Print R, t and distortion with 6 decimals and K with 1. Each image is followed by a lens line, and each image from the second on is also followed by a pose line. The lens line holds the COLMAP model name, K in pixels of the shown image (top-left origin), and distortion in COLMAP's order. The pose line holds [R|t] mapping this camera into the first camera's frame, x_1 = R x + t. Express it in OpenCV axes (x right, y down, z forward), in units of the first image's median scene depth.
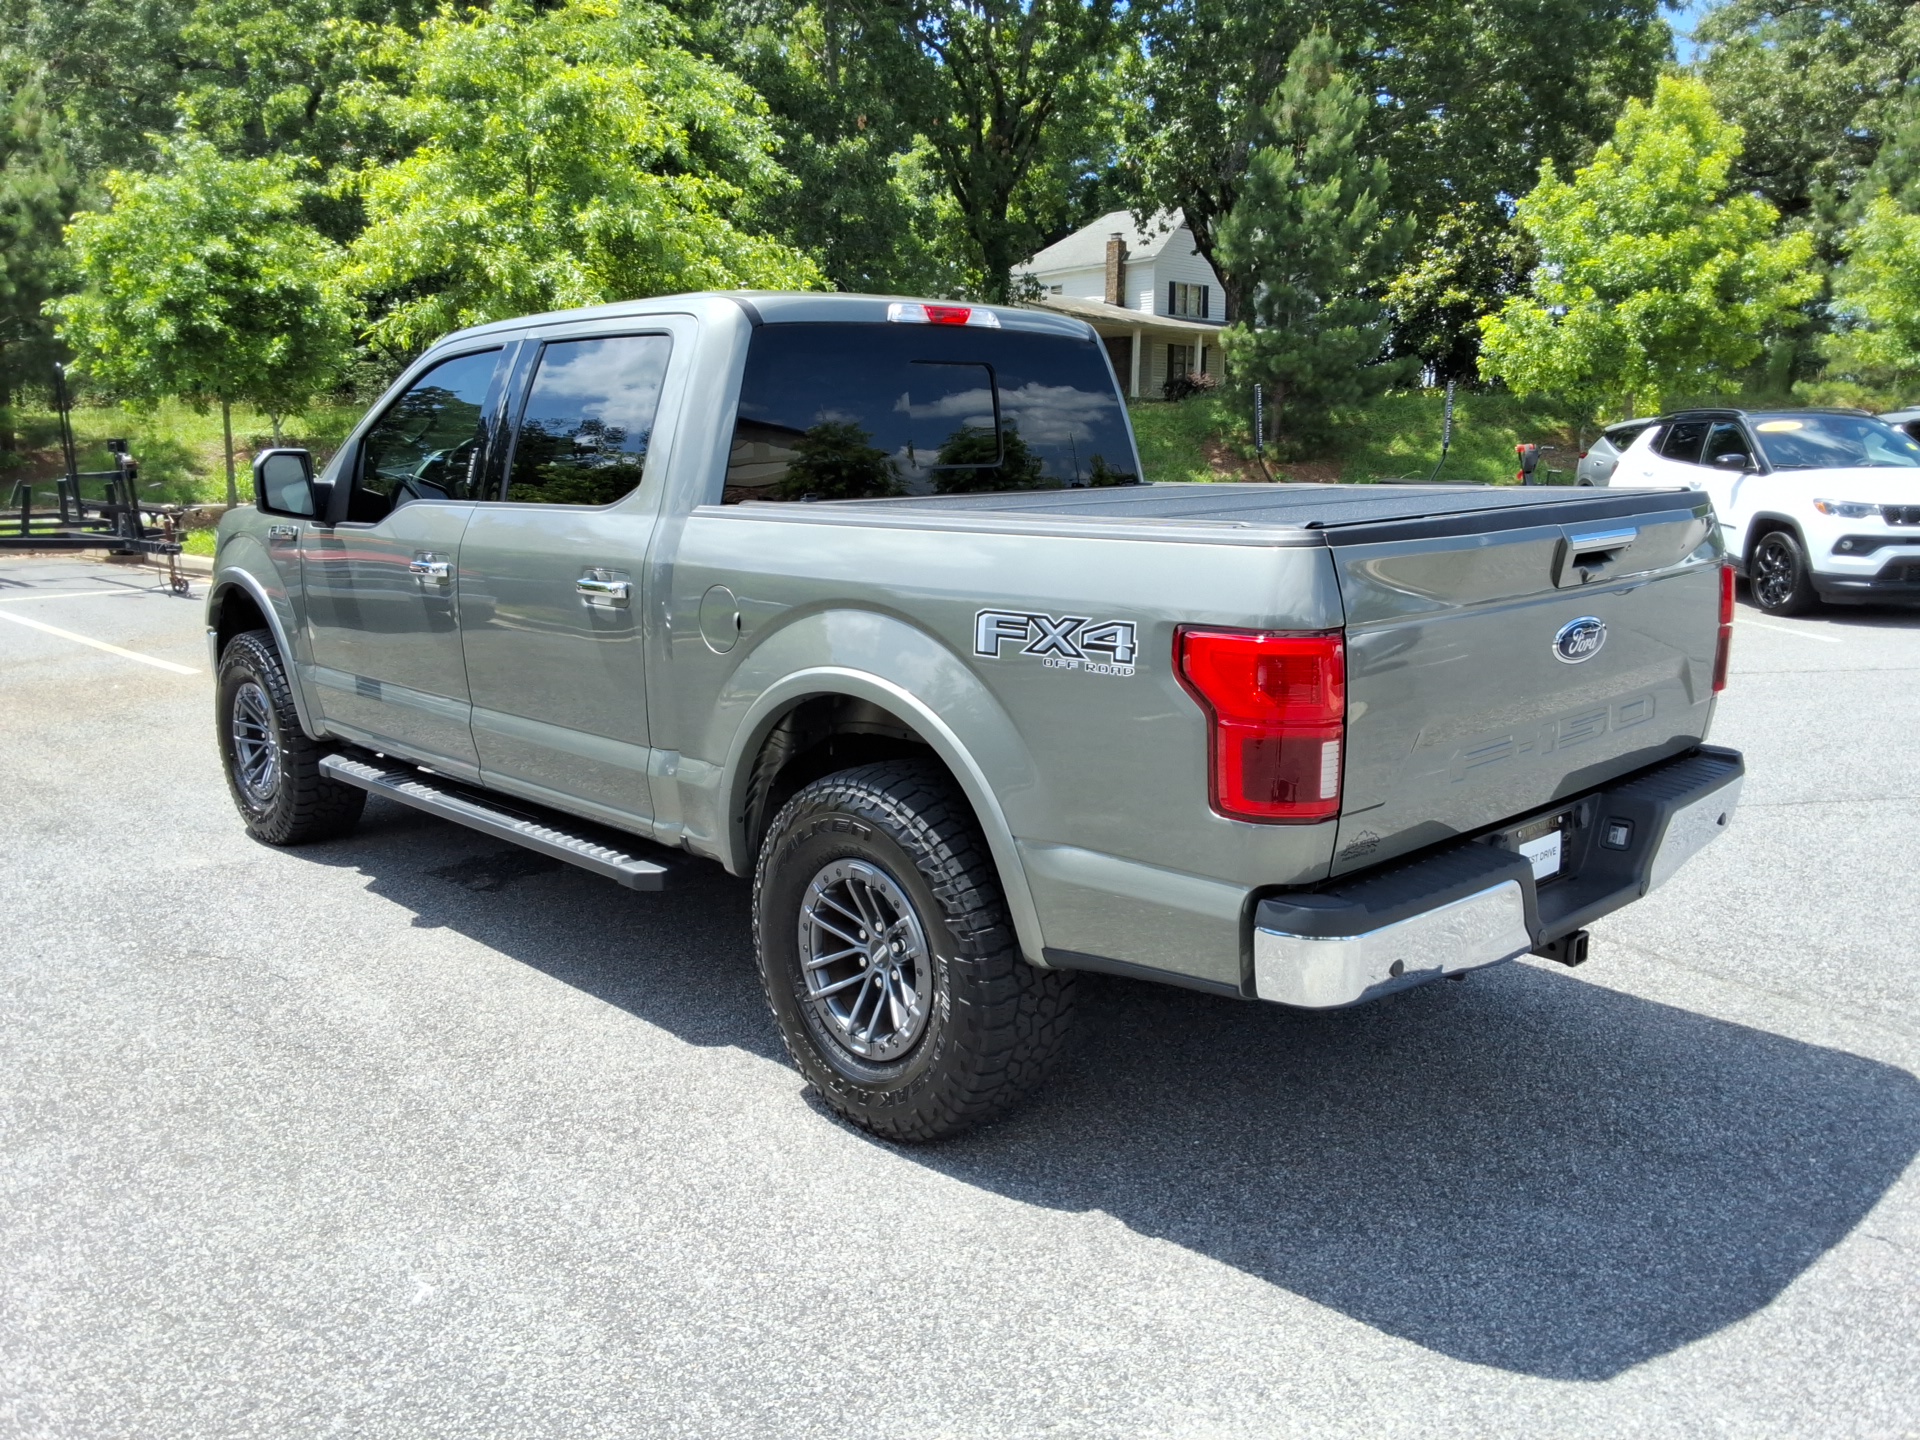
lens RADIAL K [[1547.5, 0, 970.0], [0, 1547.5, 703.3], [0, 0, 1]] dist [0.103271, -0.158954]
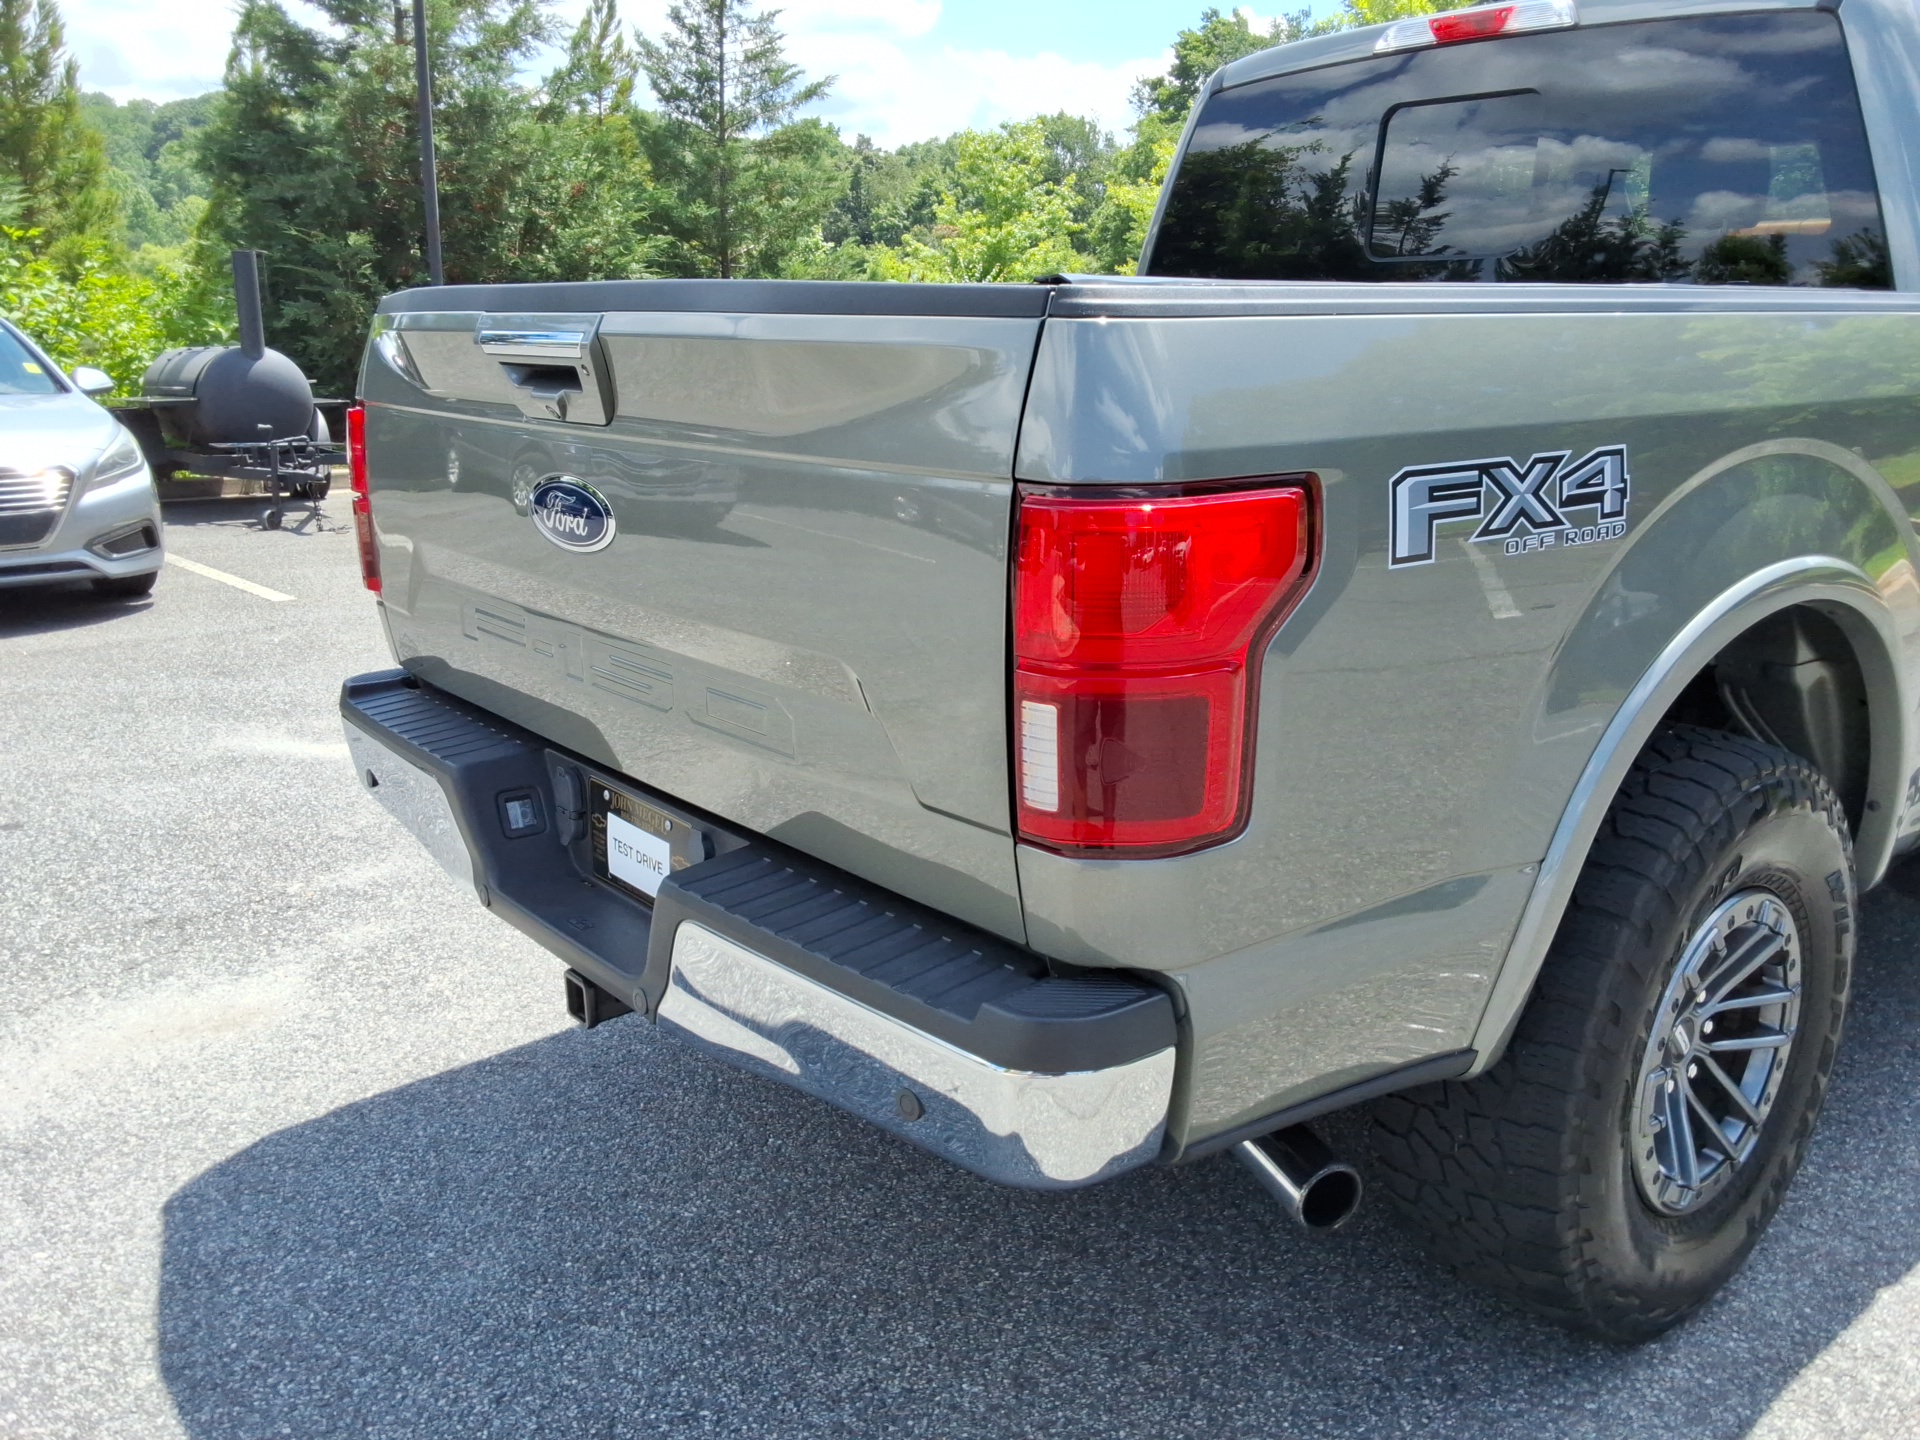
lens RADIAL K [[1547.5, 0, 984.4], [0, 1547.5, 692.4], [0, 0, 1]] dist [0.103271, -0.158954]
pose [[-0.072385, 0.246566, -0.966419, 0.548843], [-0.171420, 0.951467, 0.255591, -0.087895], [0.982535, 0.184164, -0.026605, 0.659276]]
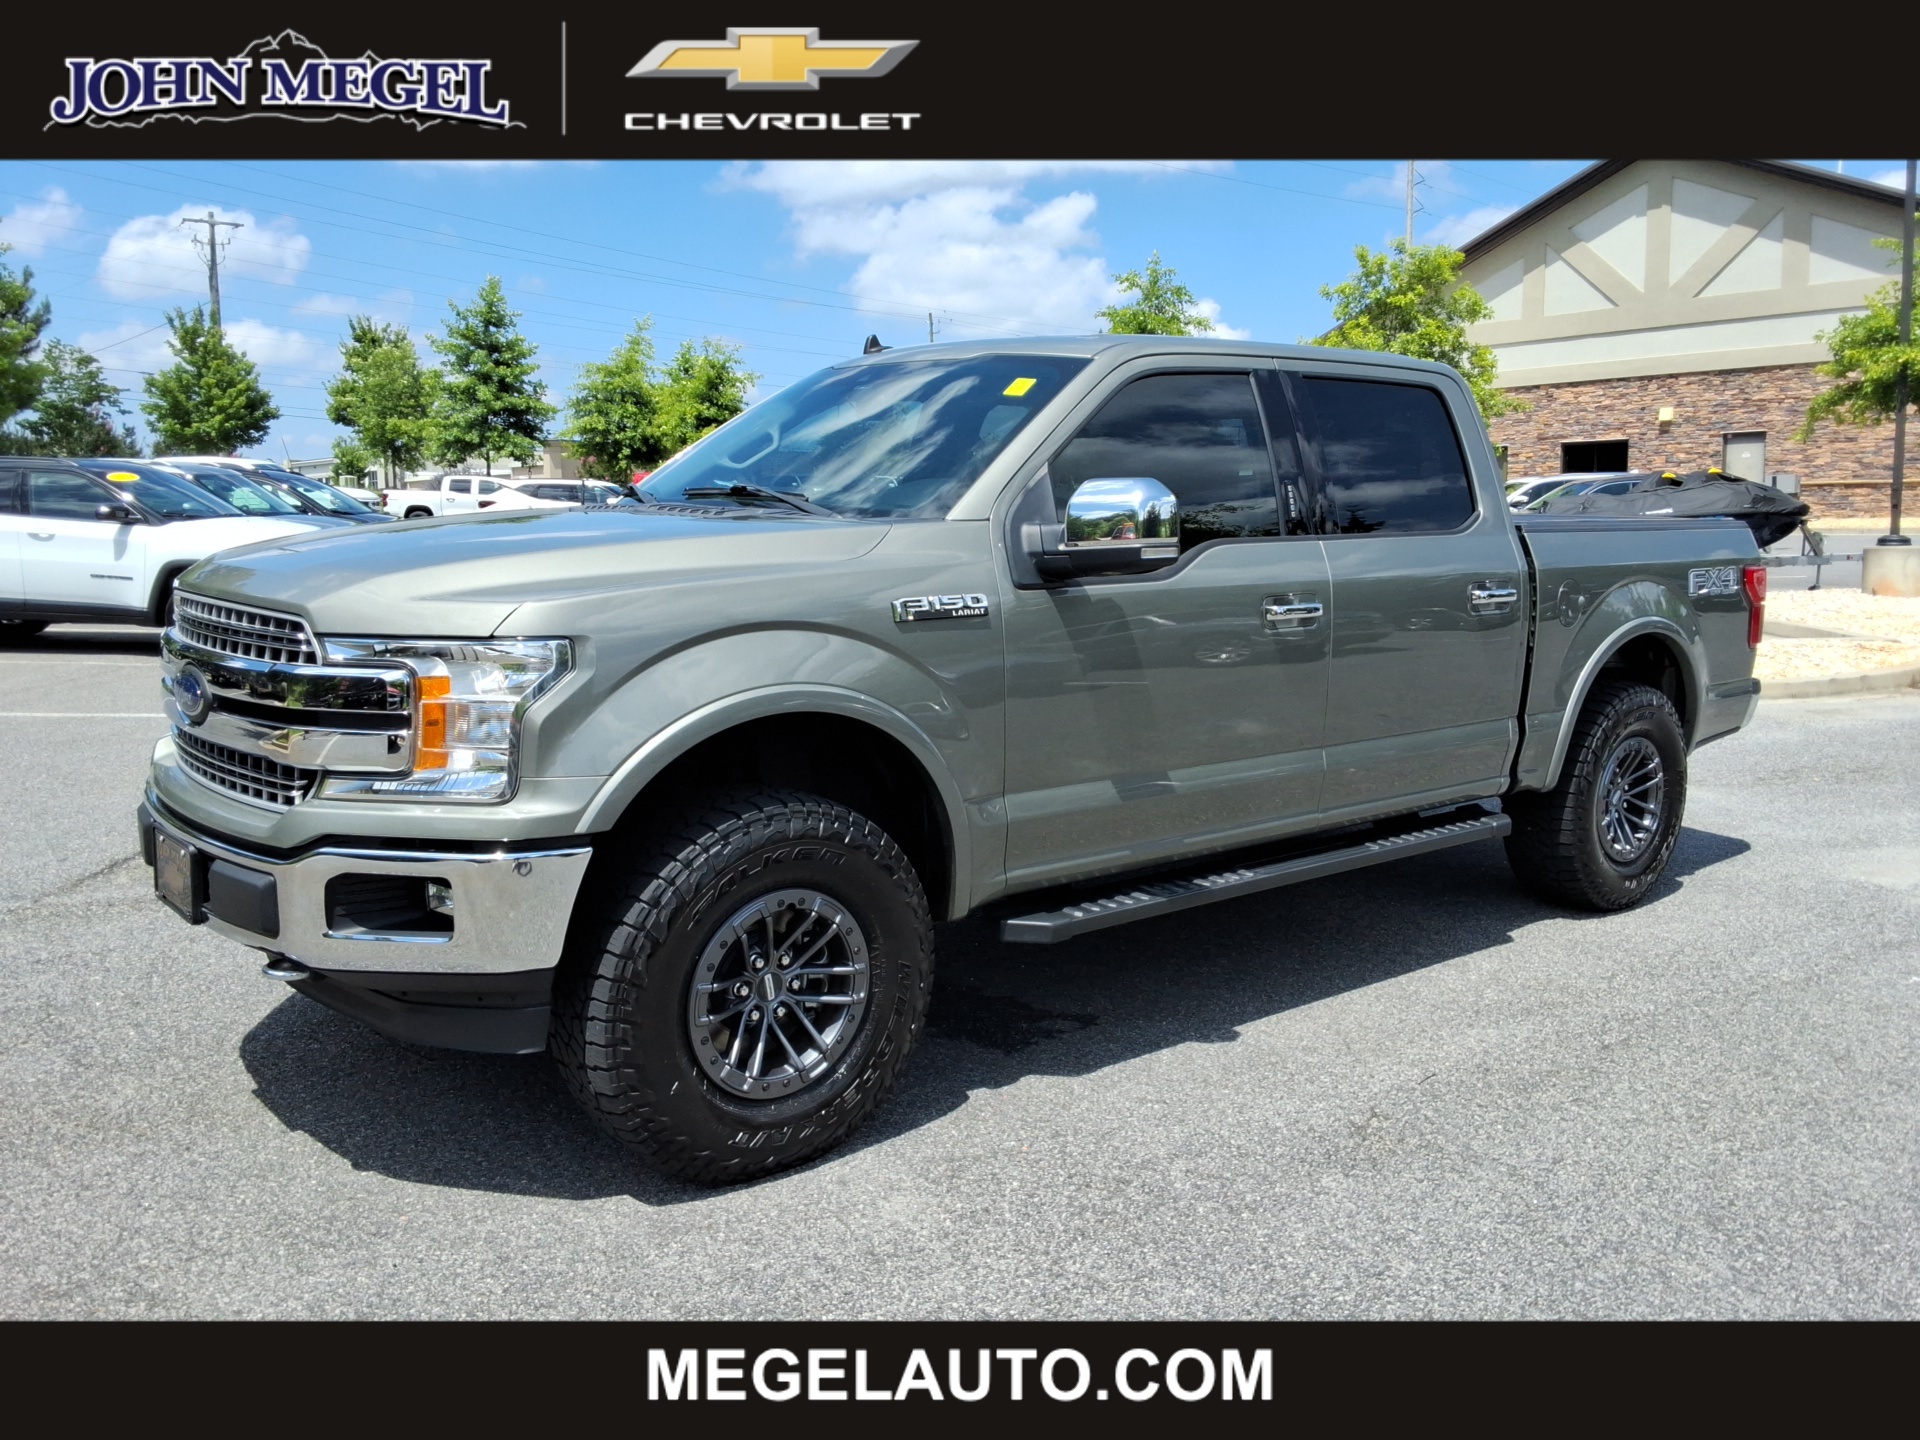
lens RADIAL K [[1547.5, 0, 979.3], [0, 1547.5, 715.2], [0, 0, 1]] dist [0.103271, -0.158954]
pose [[0.059106, -0.128549, 0.989940, -1.041740], [0.157628, 0.980435, 0.117903, -0.134438], [-0.985728, 0.149073, 0.078213, 0.924894]]
